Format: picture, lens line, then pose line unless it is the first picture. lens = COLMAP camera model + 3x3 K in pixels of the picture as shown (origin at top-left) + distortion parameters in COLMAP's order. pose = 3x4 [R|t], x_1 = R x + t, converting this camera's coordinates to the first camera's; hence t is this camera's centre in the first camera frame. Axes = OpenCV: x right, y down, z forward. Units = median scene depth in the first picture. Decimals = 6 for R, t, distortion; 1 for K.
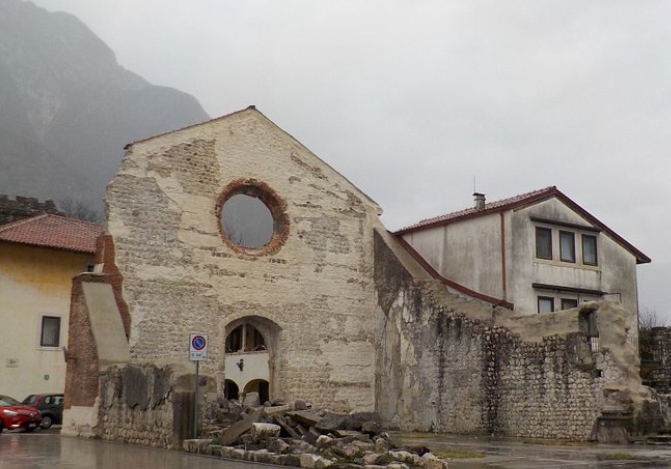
lens RADIAL K [[926.7, 0, 335.4], [0, 926.7, 235.9], [0, 0, 1]] dist [0.096711, 0.000000]
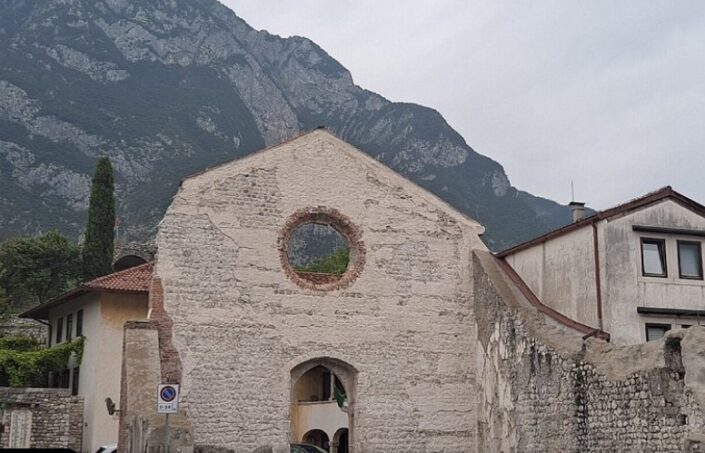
lens RADIAL K [[1038.2, 0, 352.5], [0, 1038.2, 224.0], [0, 0, 1]] dist [0.202709, 0.000000]
pose [[0.951895, -0.072414, -0.297746, 0.249203], [0.062303, 0.997116, -0.043325, 0.002268], [0.300025, 0.022691, 0.953661, 0.039508]]
